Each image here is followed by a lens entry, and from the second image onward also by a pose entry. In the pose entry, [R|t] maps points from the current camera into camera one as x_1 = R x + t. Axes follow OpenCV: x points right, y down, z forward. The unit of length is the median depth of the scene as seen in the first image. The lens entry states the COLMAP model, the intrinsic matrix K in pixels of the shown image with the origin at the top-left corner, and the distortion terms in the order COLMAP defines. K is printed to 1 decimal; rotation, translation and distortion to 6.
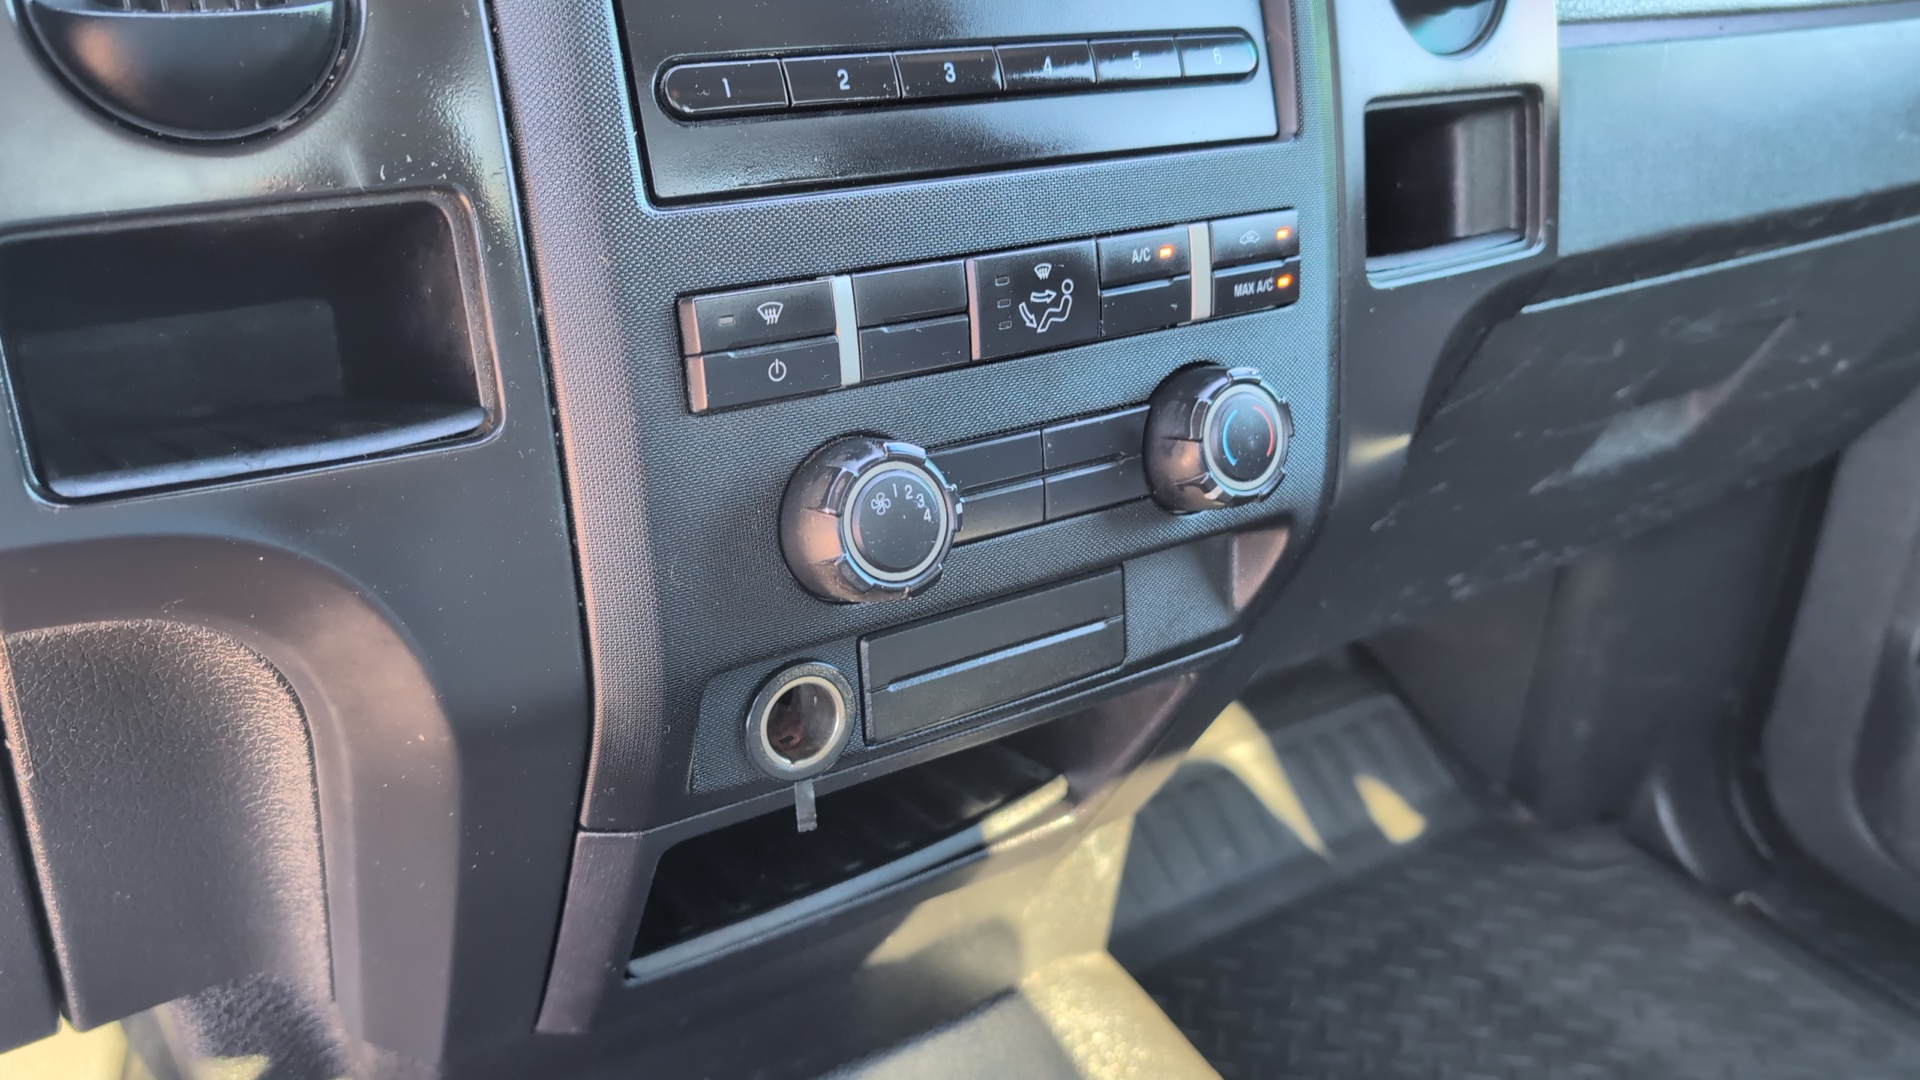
lens RADIAL K [[1629.6, 0, 962.4], [0, 1629.6, 548.6], [0, 0, 1]] dist [0.055487, -0.086003]
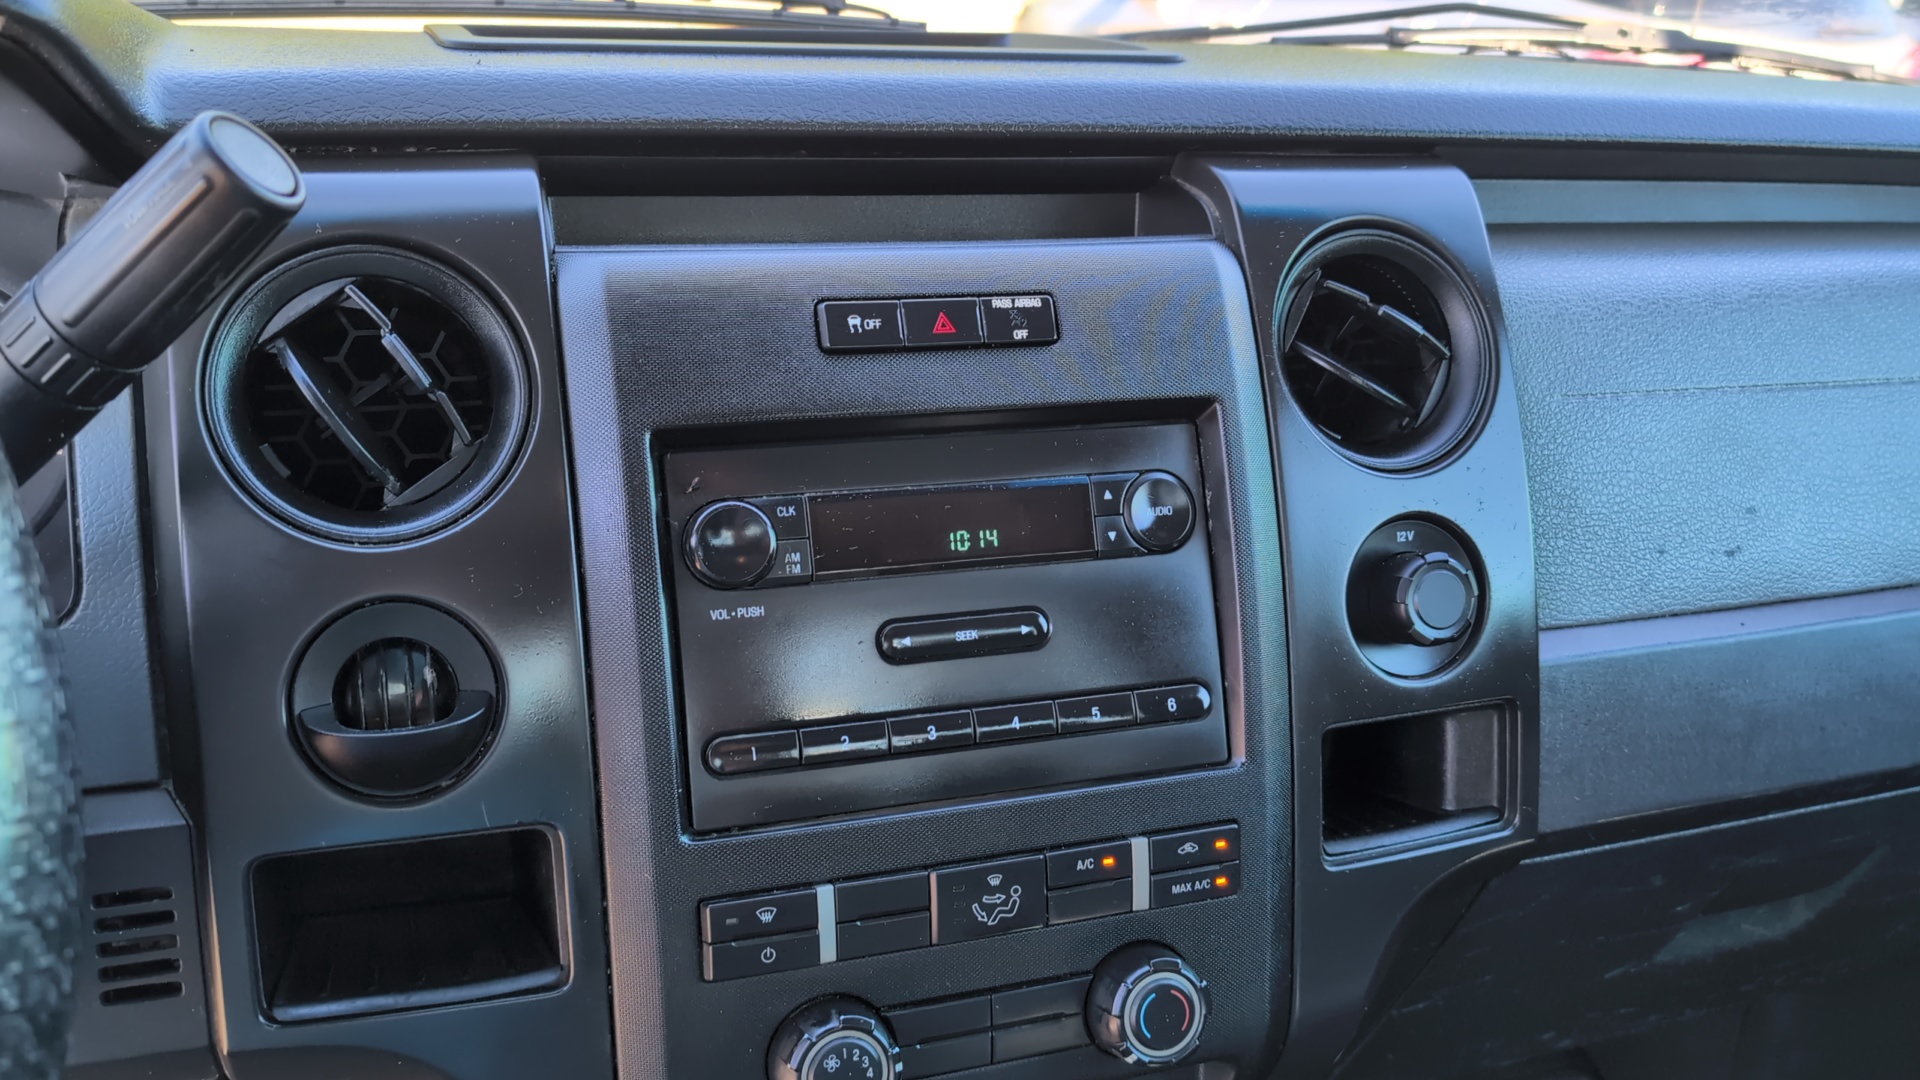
lens RADIAL K [[1629.6, 0, 962.4], [0, 1629.6, 548.6], [0, 0, 1]] dist [0.055487, -0.086003]
pose [[0.964713, 0.086732, -0.248609, 0.332523], [-0.108055, 0.991430, -0.073422, -0.340444], [0.240110, 0.097694, 0.965817, -0.301439]]
